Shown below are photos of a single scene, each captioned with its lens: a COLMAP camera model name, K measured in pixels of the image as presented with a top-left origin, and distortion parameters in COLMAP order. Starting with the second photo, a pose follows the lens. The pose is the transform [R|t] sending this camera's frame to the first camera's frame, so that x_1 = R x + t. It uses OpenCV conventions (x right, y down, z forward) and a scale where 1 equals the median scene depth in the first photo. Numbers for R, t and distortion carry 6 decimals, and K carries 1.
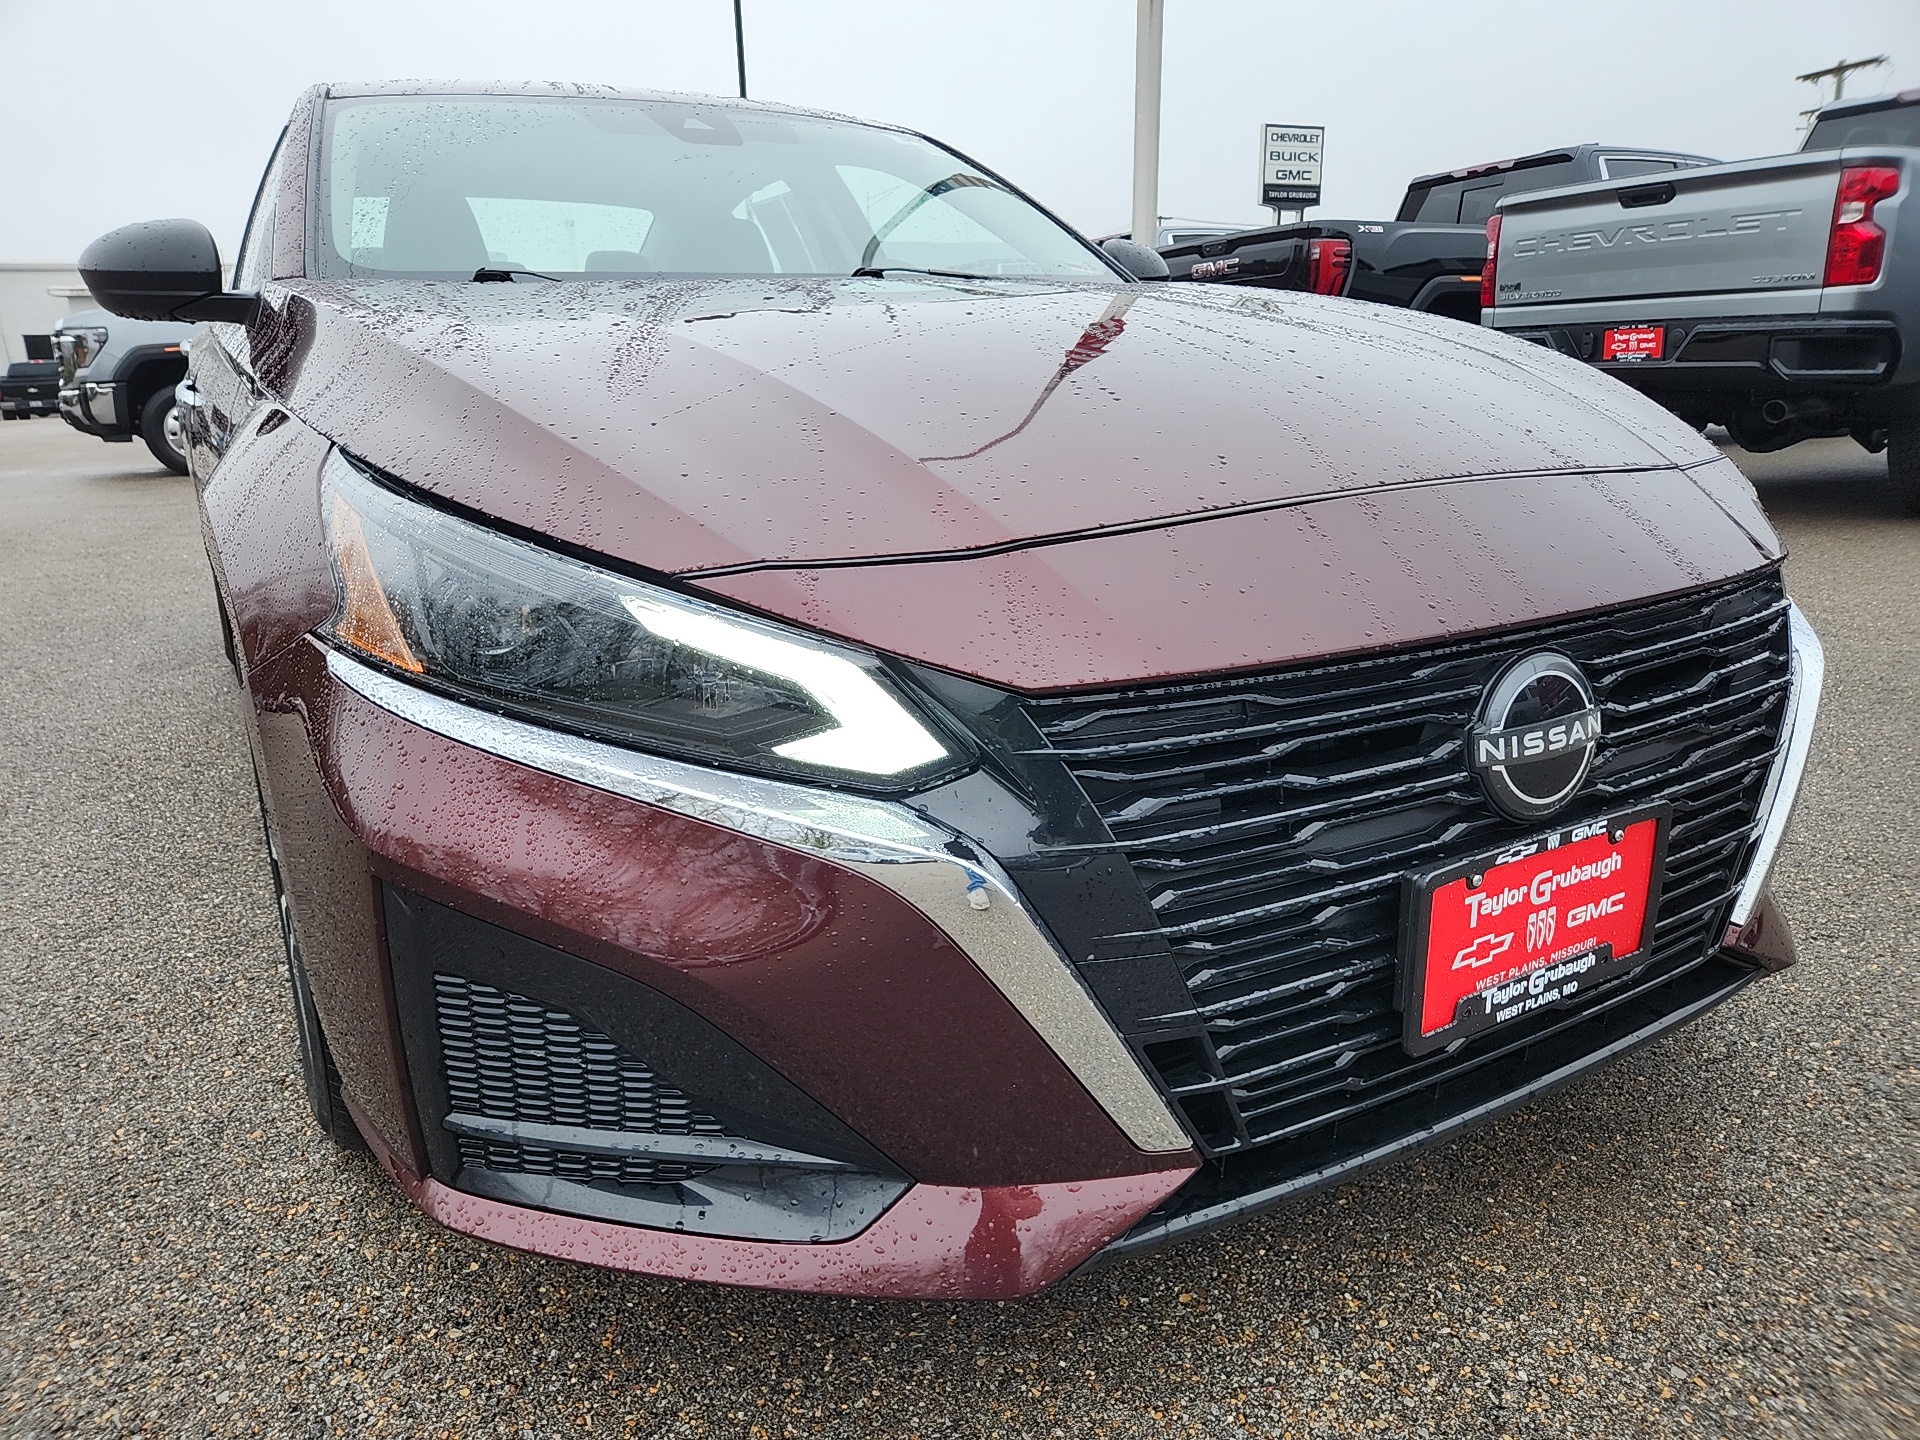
lens RADIAL K [[1276.6, 0, 927.0], [0, 1276.6, 718.4], [0, 0, 1]] dist [0.072366, -0.067206]
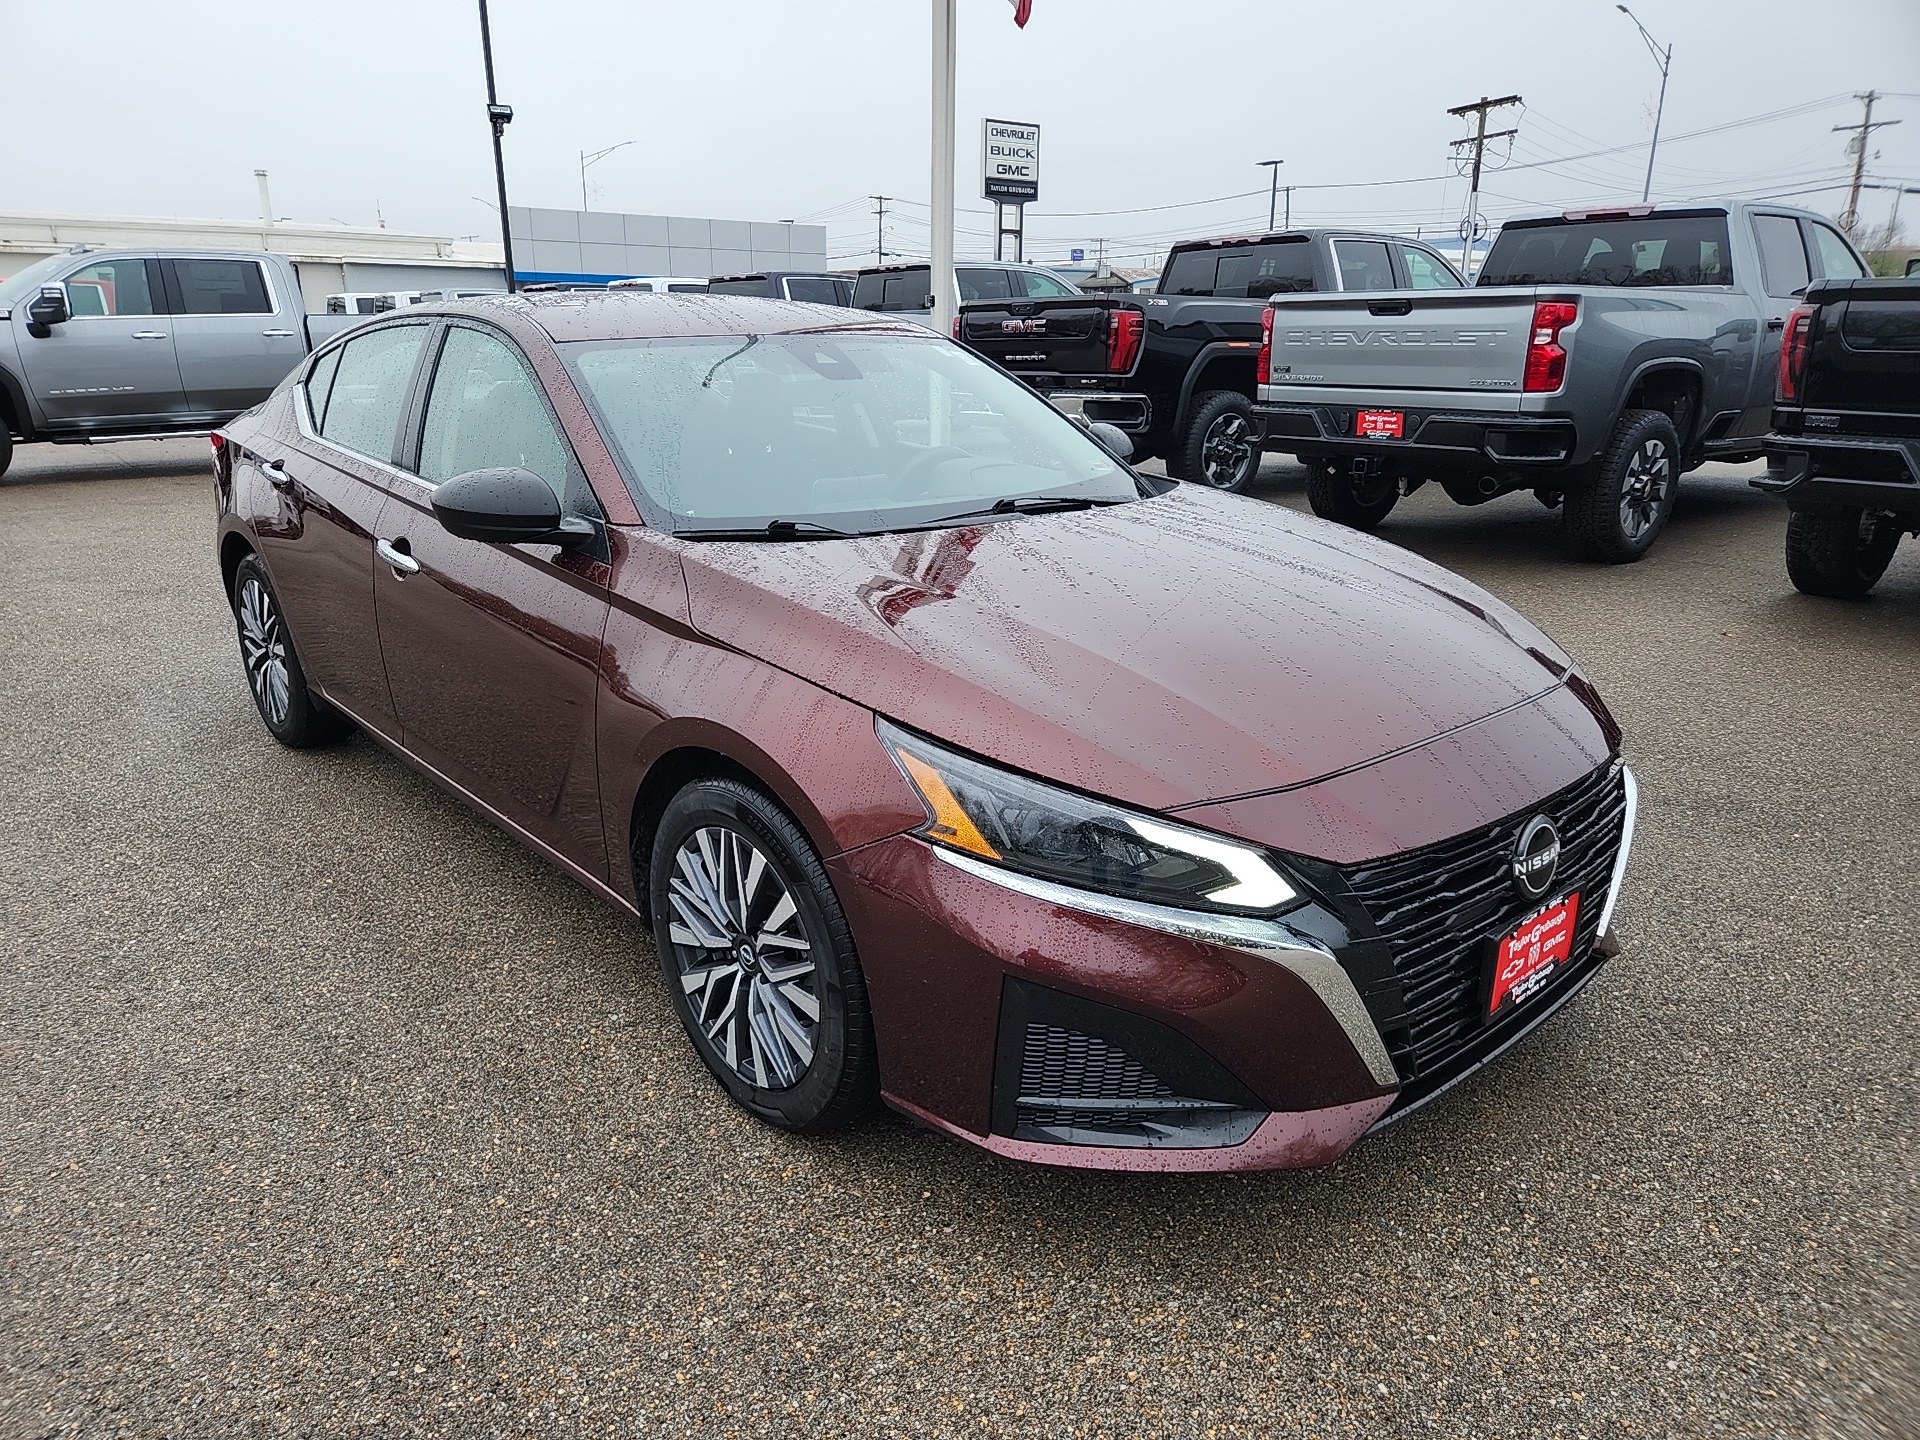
lens RADIAL K [[1276.6, 0, 927.0], [0, 1276.6, 718.4], [0, 0, 1]] dist [0.072366, -0.067206]
pose [[0.978418, -0.033376, 0.203922, -0.811760], [0.029492, 0.999322, 0.022059, -0.263914], [-0.204520, -0.015569, 0.978739, -0.716016]]
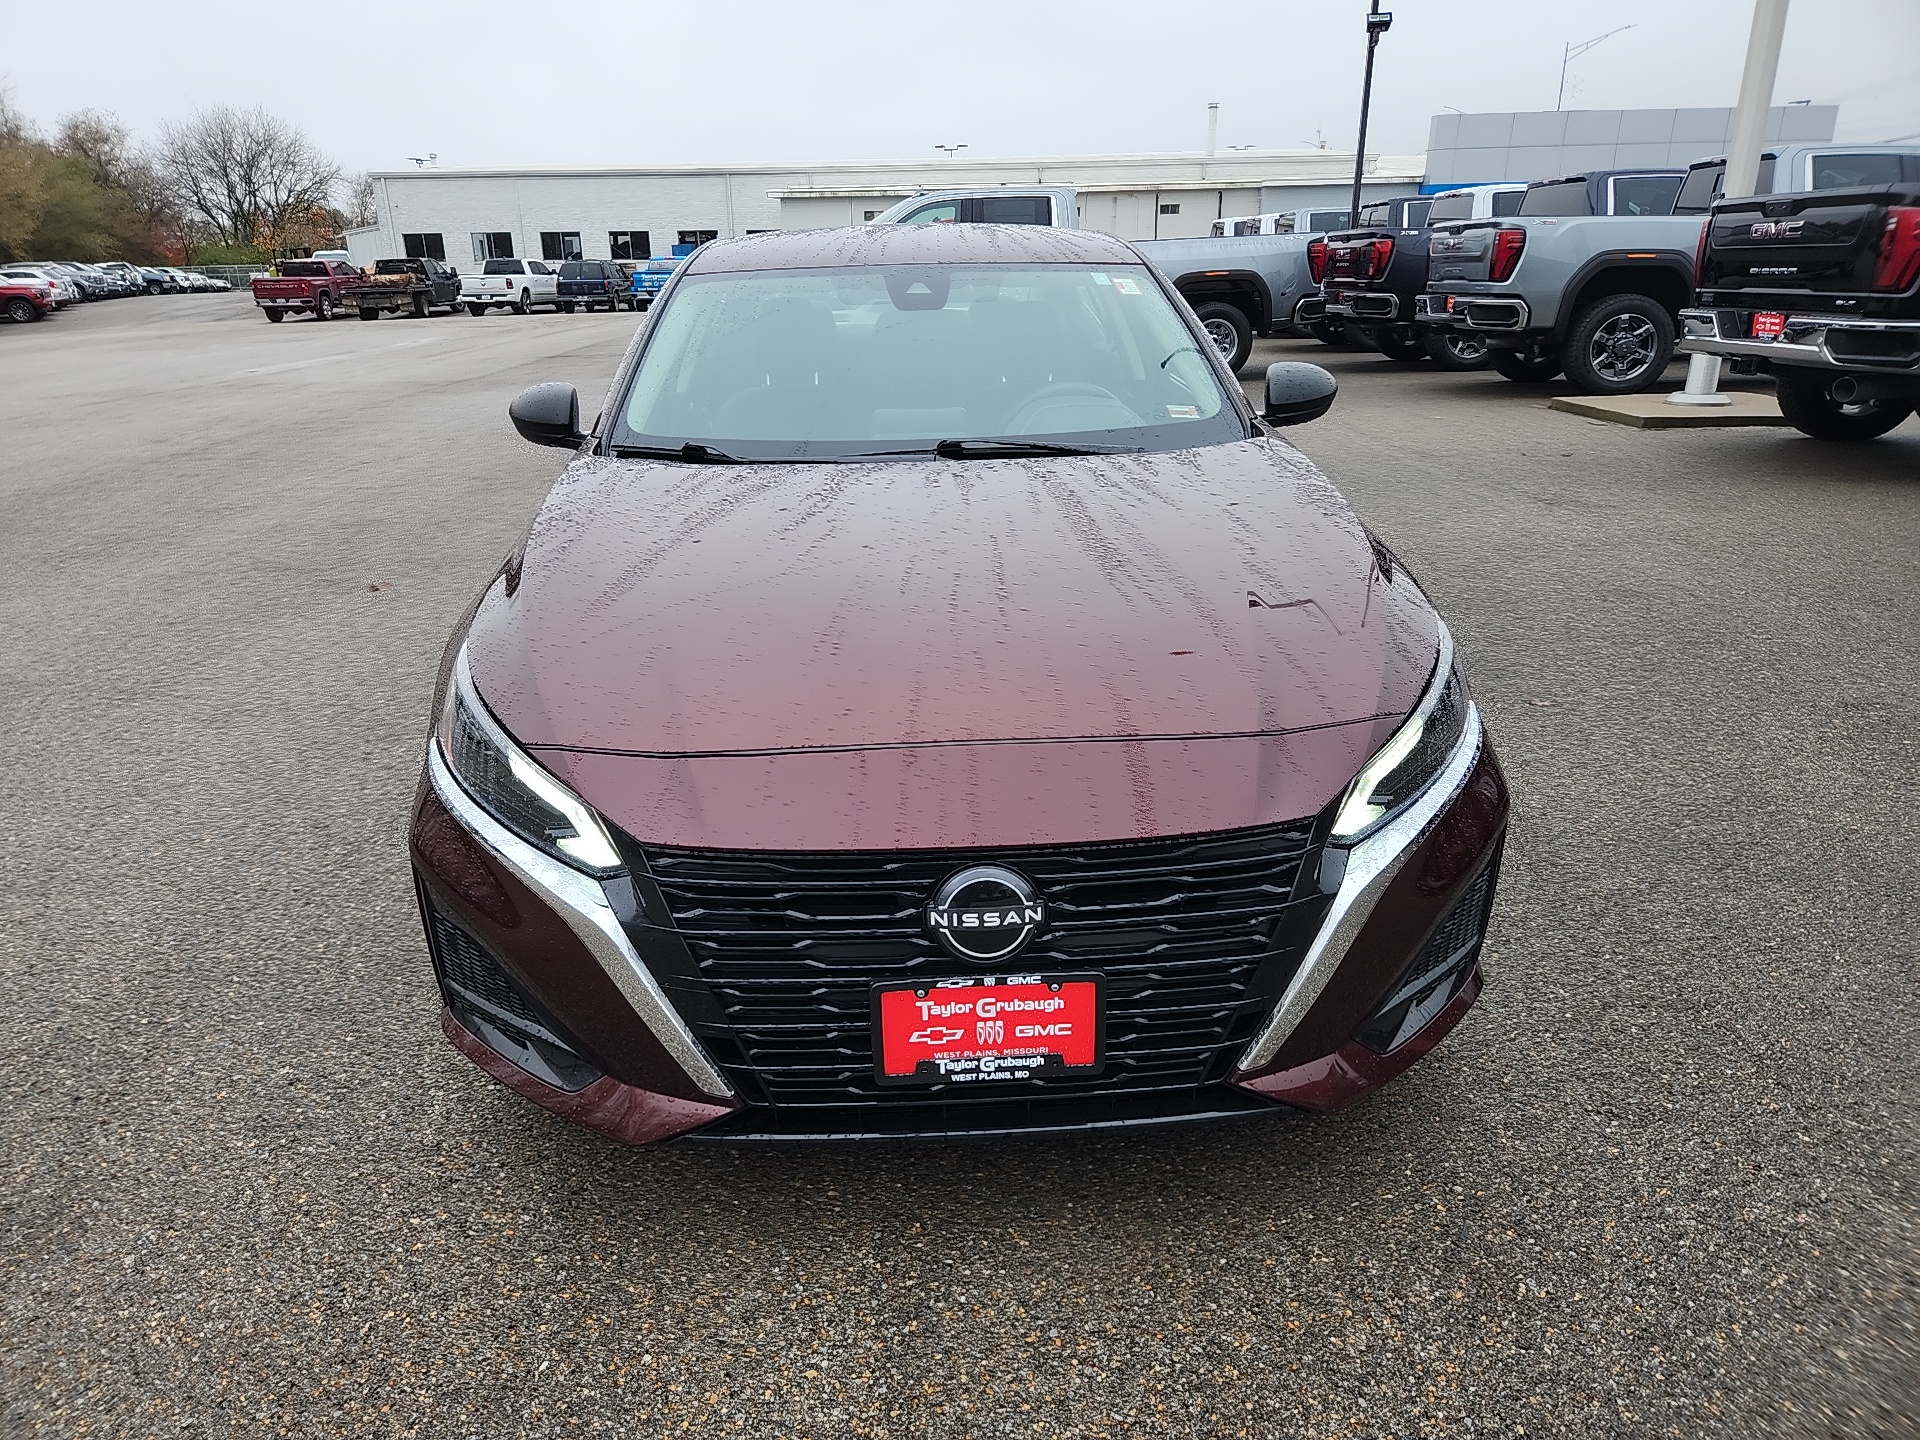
lens RADIAL K [[1276.5, 0, 911.6], [0, 1276.5, 707.8], [0, 0, 1]] dist [0.053947, -0.059957]
pose [[0.889803, 0.156897, -0.428525, 1.018163], [-0.123489, 0.986788, 0.104878, -0.390118], [0.439319, -0.040403, 0.897422, -0.443350]]
